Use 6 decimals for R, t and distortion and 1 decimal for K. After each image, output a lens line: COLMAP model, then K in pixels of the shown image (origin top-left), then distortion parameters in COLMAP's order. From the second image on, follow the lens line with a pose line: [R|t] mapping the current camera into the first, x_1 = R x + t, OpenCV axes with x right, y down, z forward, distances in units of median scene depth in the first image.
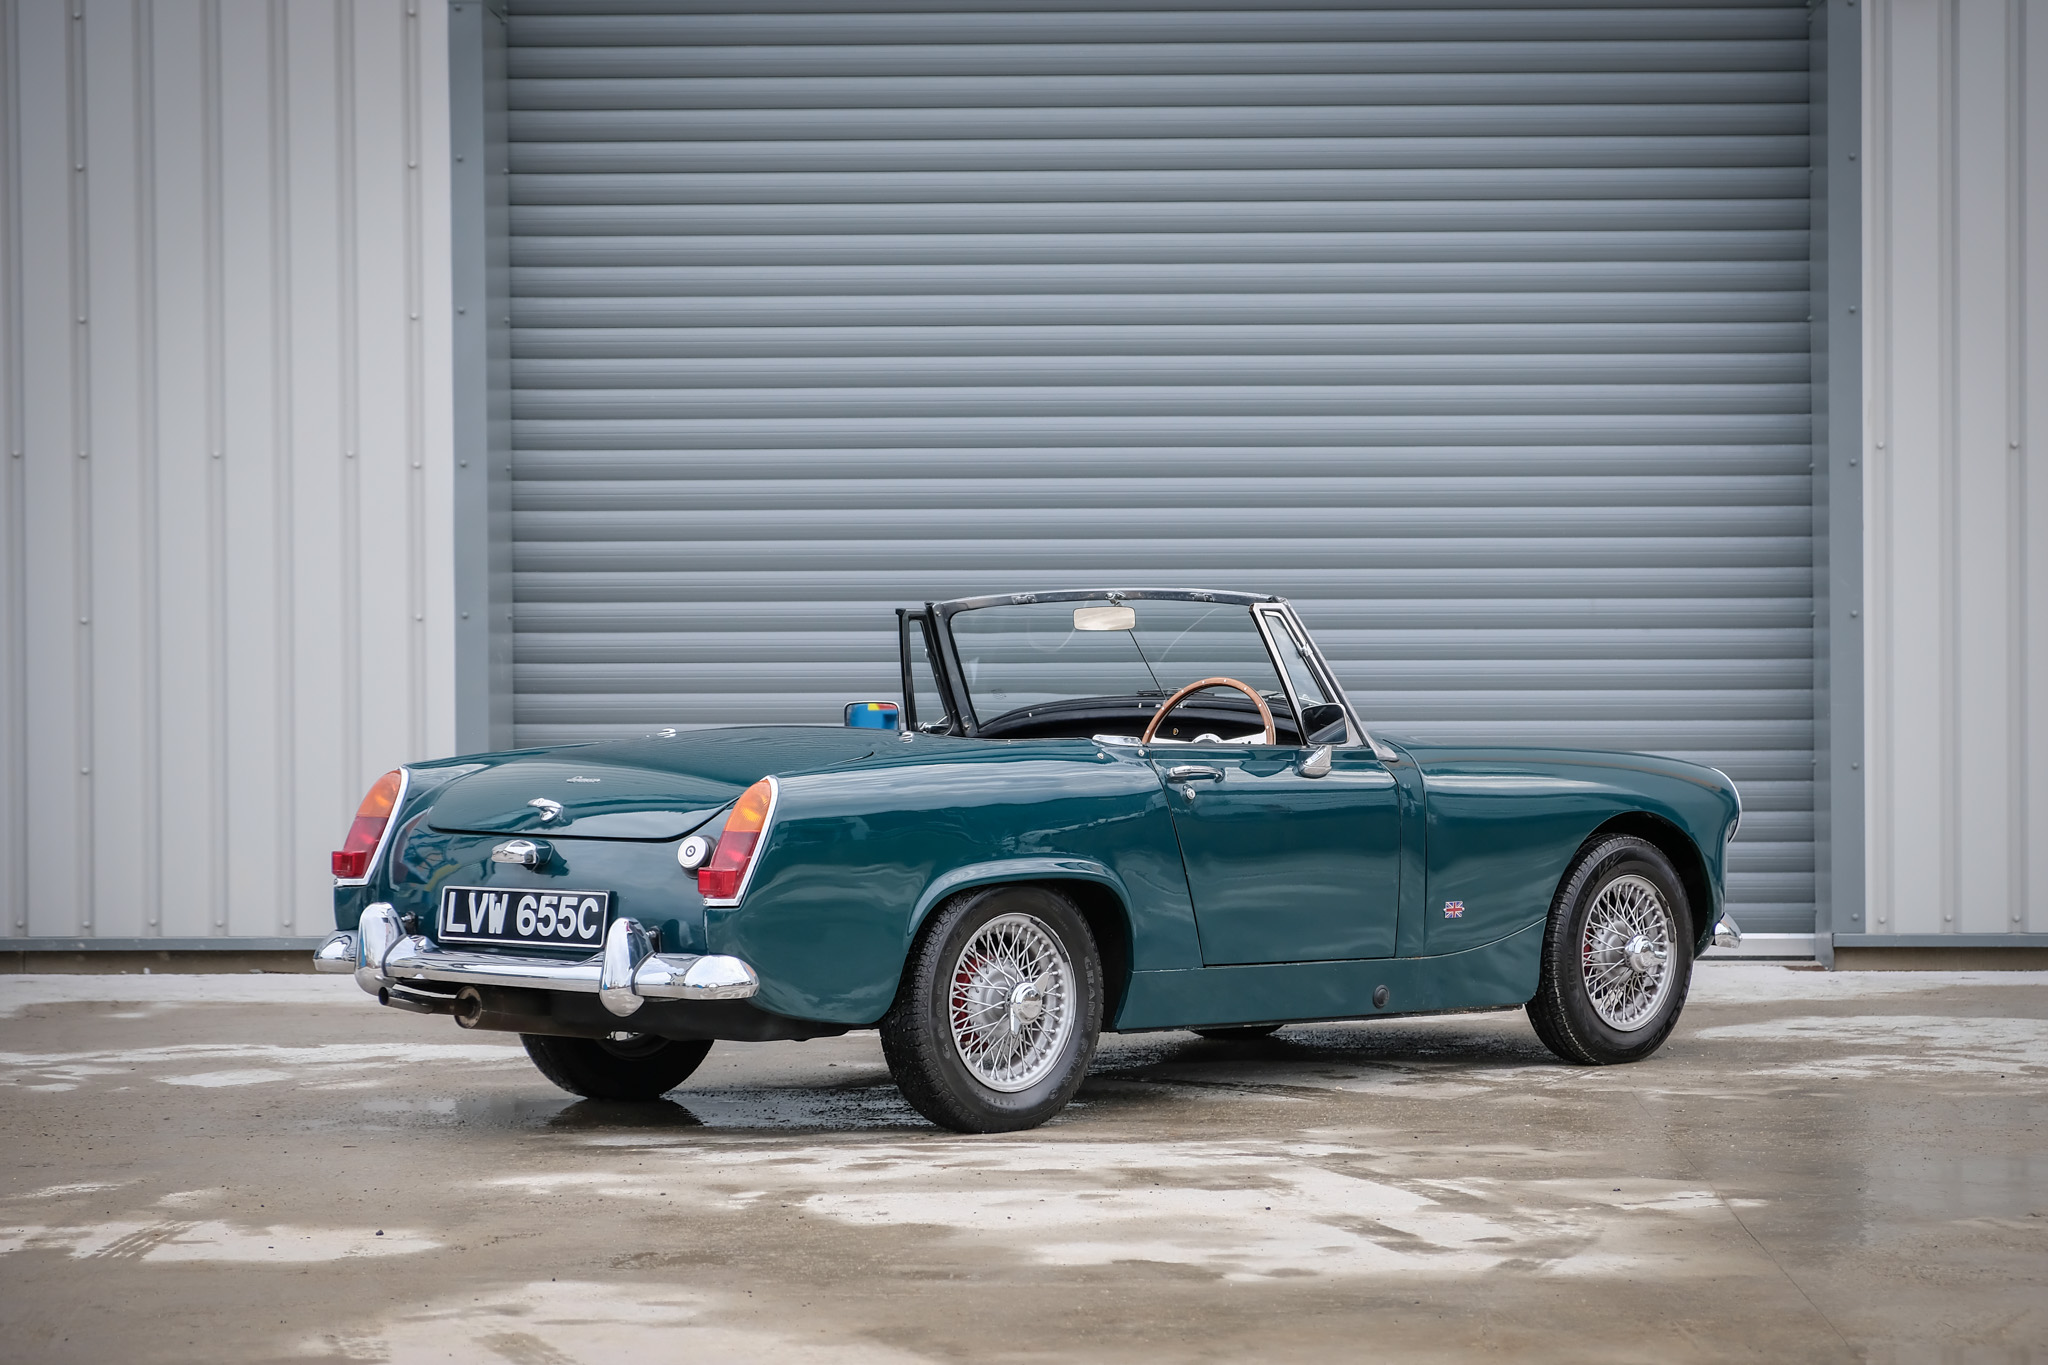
lens RADIAL K [[4953.3, 0, 1024.0], [0, 4953.3, 682.5], [0, 0, 1]] dist [0.019773, 0.144805]
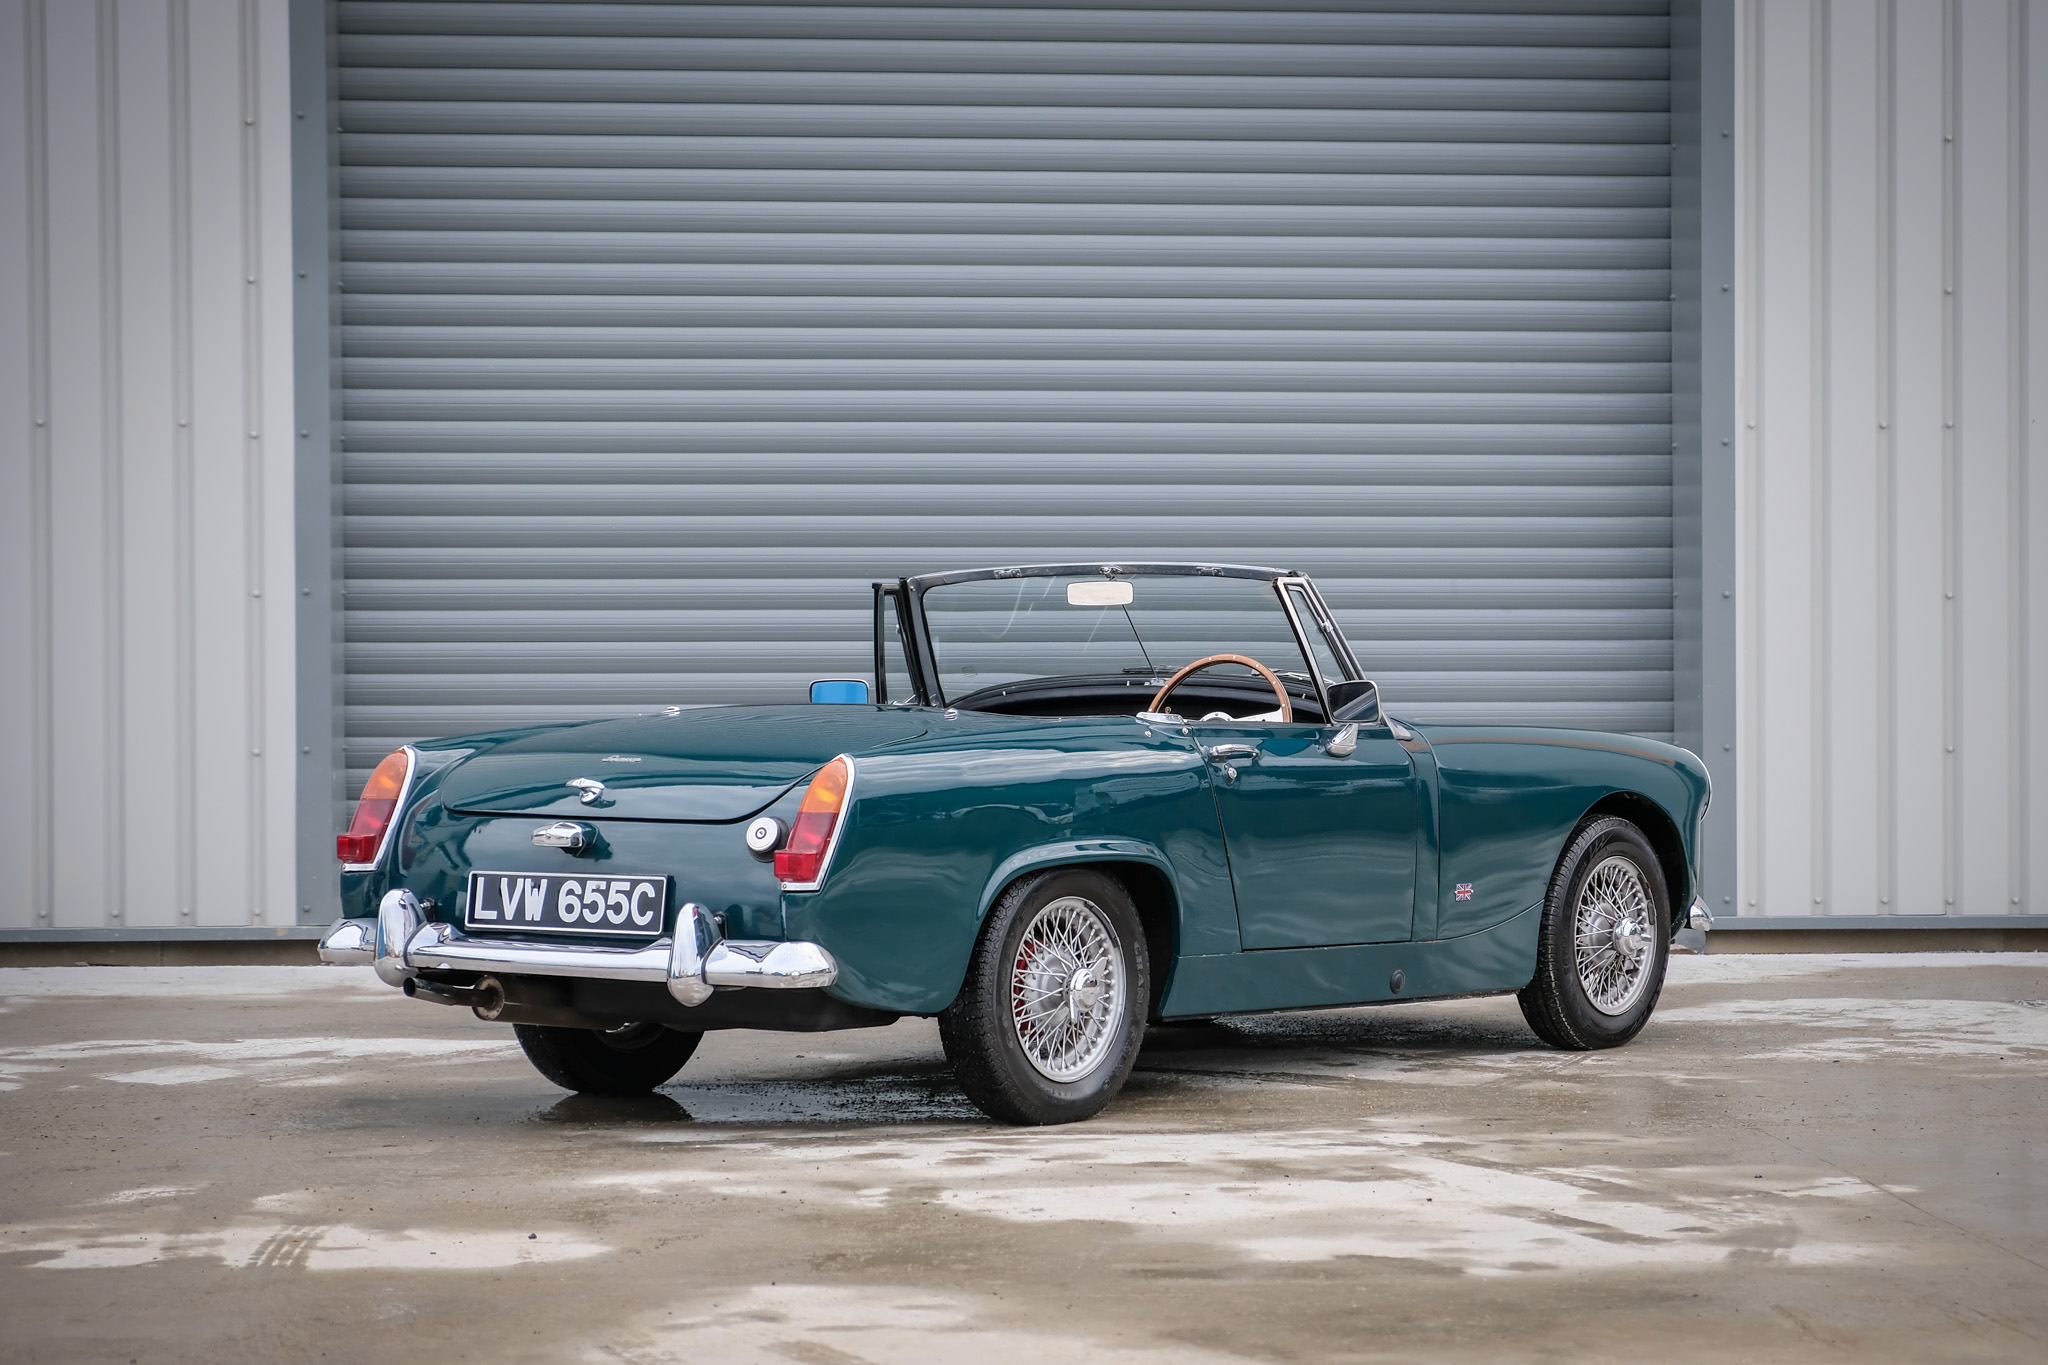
lens RADIAL K [[4953.3, 0, 1024.0], [0, 4953.3, 682.5], [0, 0, 1]] dist [0.019773, 0.144805]
pose [[0.992916, 0.000878, 0.118819, -0.122501], [-0.001090, 0.999998, 0.001717, 0.003058], [-0.118817, -0.001835, 0.992914, 0.041739]]
